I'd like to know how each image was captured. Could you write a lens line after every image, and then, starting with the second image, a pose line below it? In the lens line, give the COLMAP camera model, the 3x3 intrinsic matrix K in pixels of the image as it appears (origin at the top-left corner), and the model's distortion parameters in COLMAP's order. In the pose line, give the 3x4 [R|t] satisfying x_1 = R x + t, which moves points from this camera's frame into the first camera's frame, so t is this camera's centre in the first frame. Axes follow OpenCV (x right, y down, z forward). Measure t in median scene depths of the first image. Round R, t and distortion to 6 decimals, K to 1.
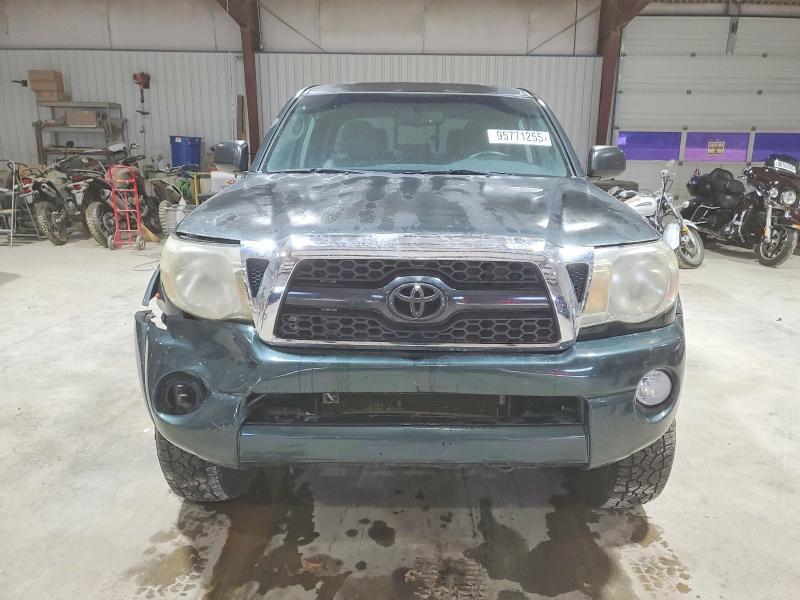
lens RADIAL K [[625.8, 0, 401.3], [0, 625.8, 298.3], [0, 0, 1]] dist [0.003719, 0.010272]
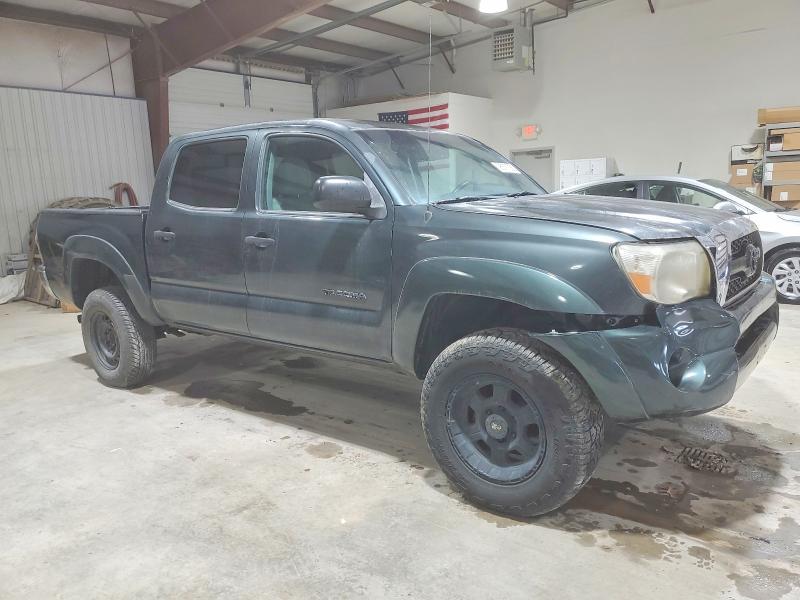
lens RADIAL K [[625.8, 0, 403.5], [0, 625.8, 297.3], [0, 0, 1]] dist [0.003719, 0.010272]
pose [[0.597197, -0.170246, 0.783819, -0.321836], [0.222920, 0.973945, 0.041697, -0.032417], [-0.770495, 0.149827, 0.619588, 0.126122]]
